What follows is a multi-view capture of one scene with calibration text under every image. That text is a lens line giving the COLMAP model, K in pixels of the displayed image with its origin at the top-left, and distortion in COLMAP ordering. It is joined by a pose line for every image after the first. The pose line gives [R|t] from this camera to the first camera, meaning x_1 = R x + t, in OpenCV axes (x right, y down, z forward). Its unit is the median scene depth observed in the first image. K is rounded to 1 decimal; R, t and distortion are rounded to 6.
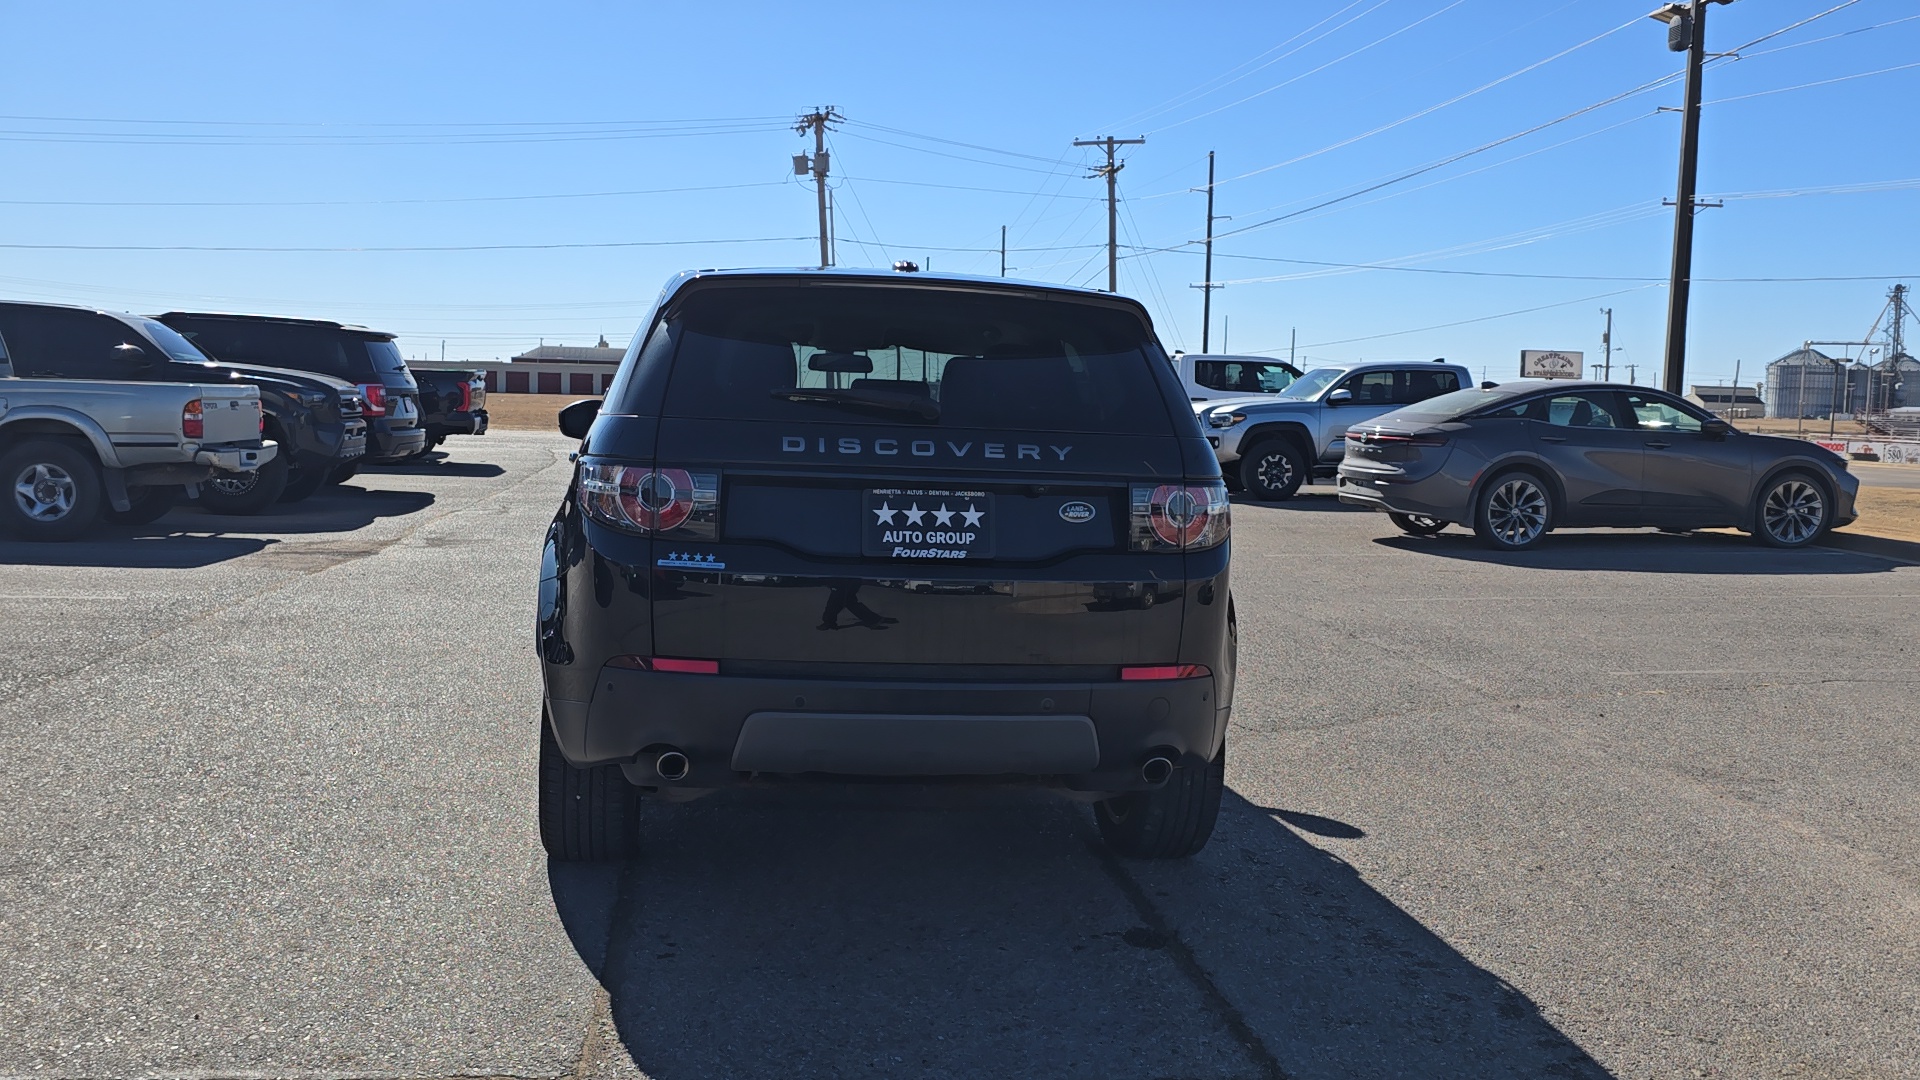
lens RADIAL K [[1586.6, 0, 955.3], [0, 1586.6, 540.0], [0, 0, 1]] dist [-0.000086, 0.006735]
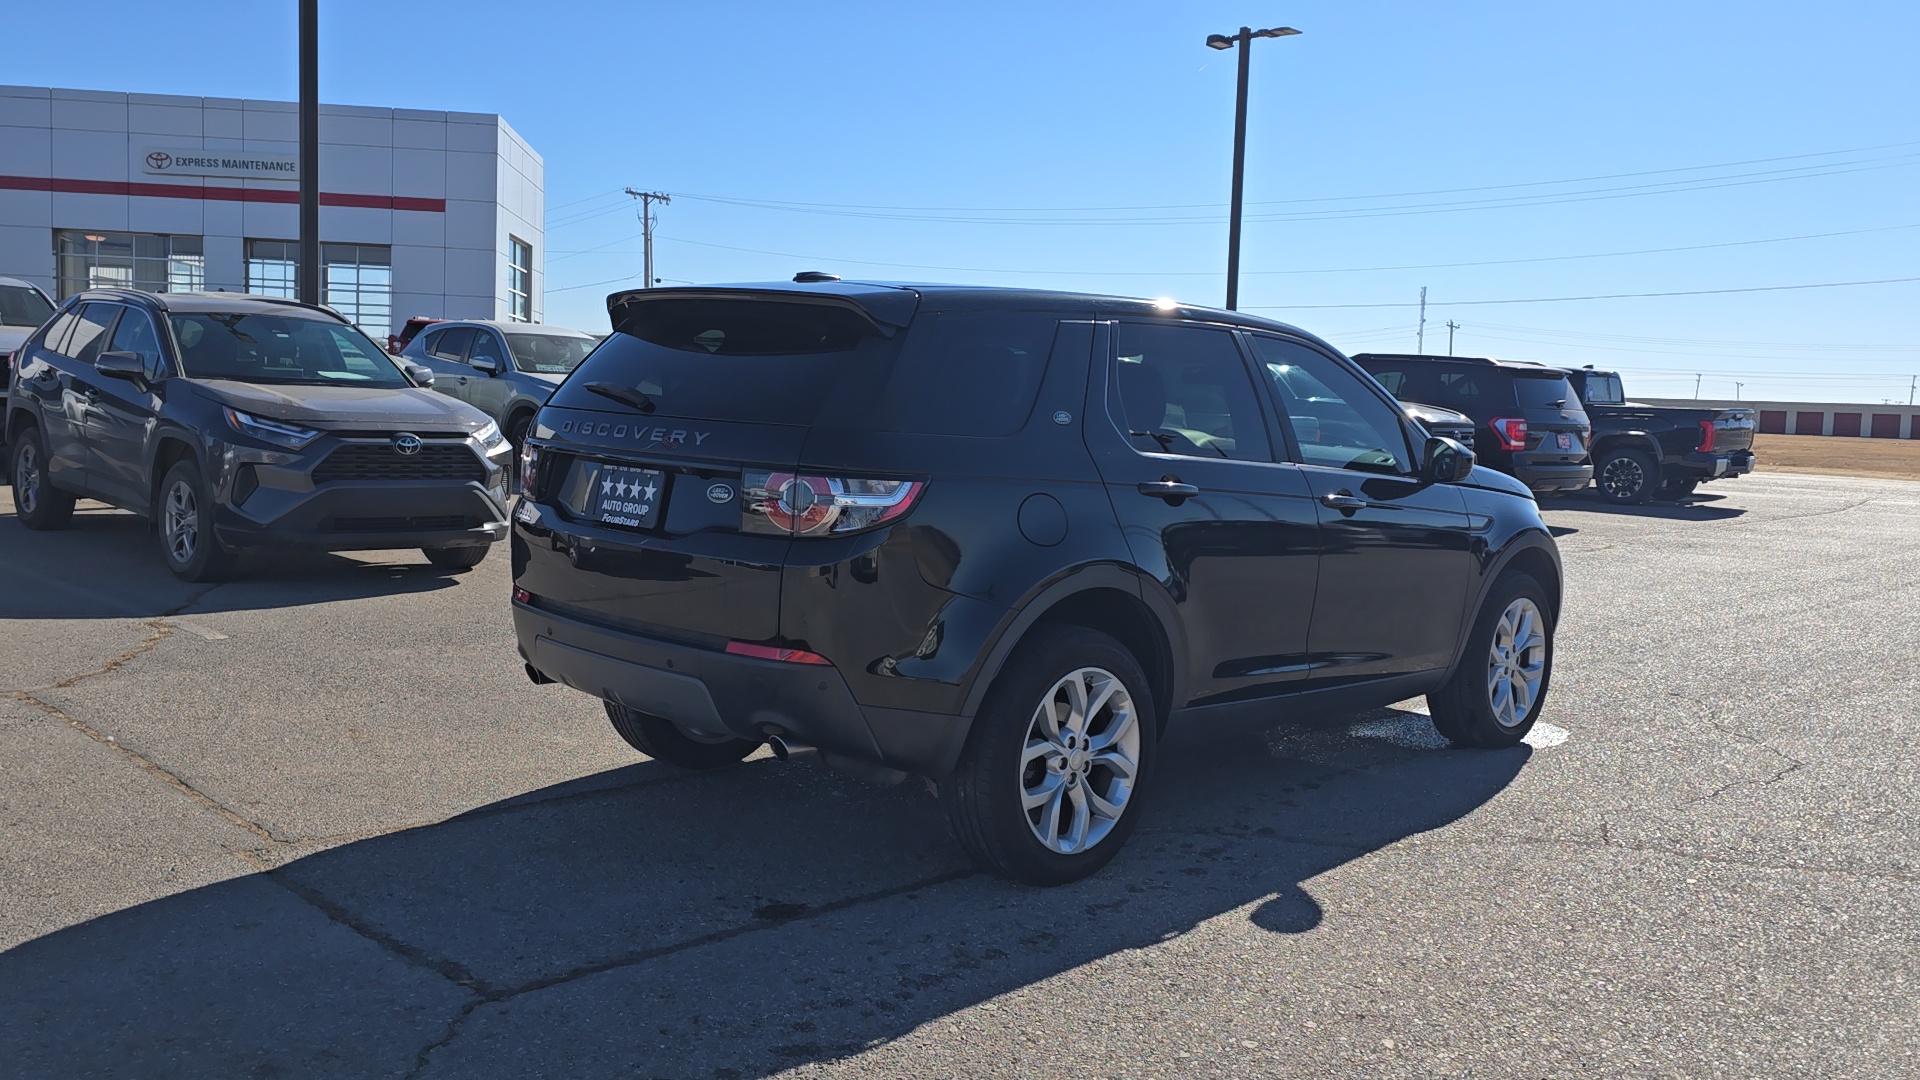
lens RADIAL K [[1586.6, 0, 955.3], [0, 1586.6, 540.0], [0, 0, 1]] dist [-0.000086, 0.006735]
pose [[0.611290, 0.066133, -0.788639, 0.220211], [-0.089279, 0.995904, 0.014312, -0.003338], [0.786355, 0.061660, 0.614690, 0.097475]]
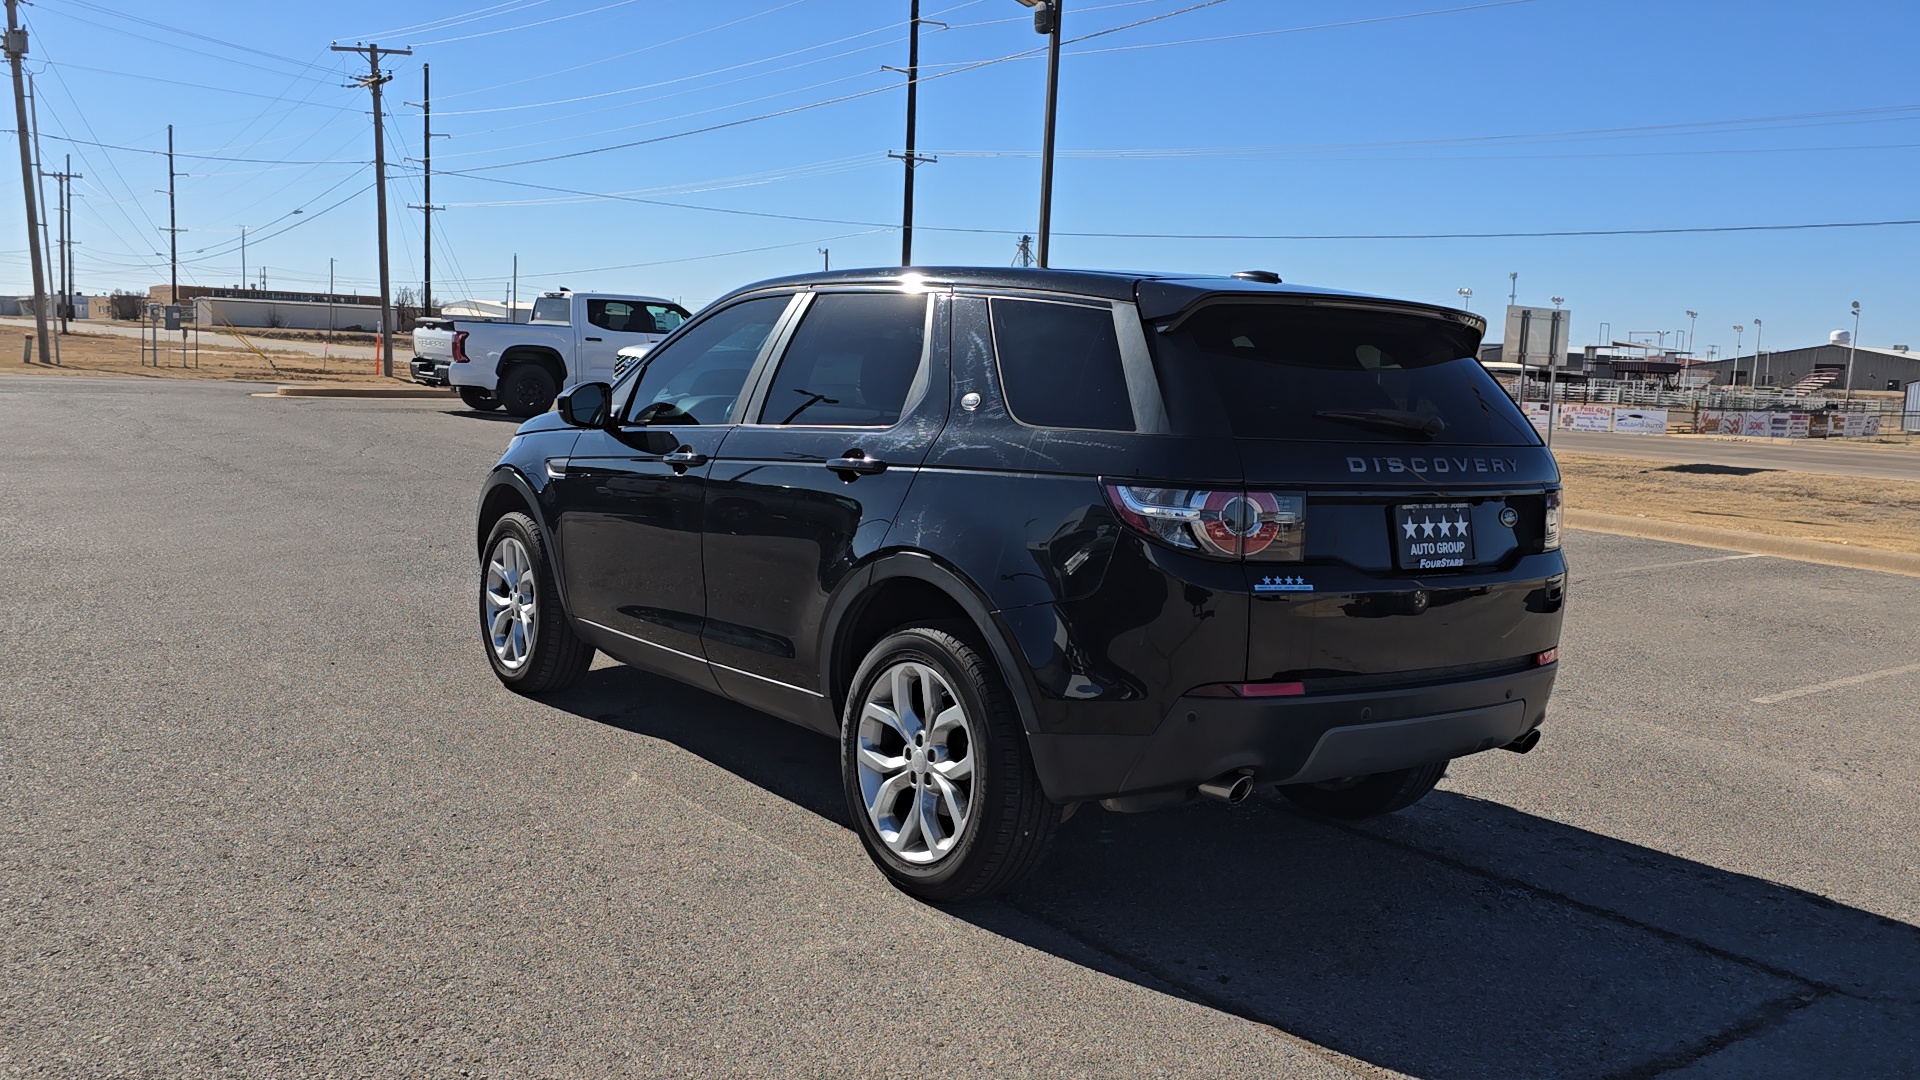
lens RADIAL K [[1586.6, 0, 955.3], [0, 1586.6, 540.0], [0, 0, 1]] dist [-0.000086, 0.006735]
pose [[0.879413, -0.046904, 0.473743, -0.166963], [0.025384, 0.998339, 0.051722, -0.014585], [-0.475382, -0.033459, 0.879143, 0.045059]]
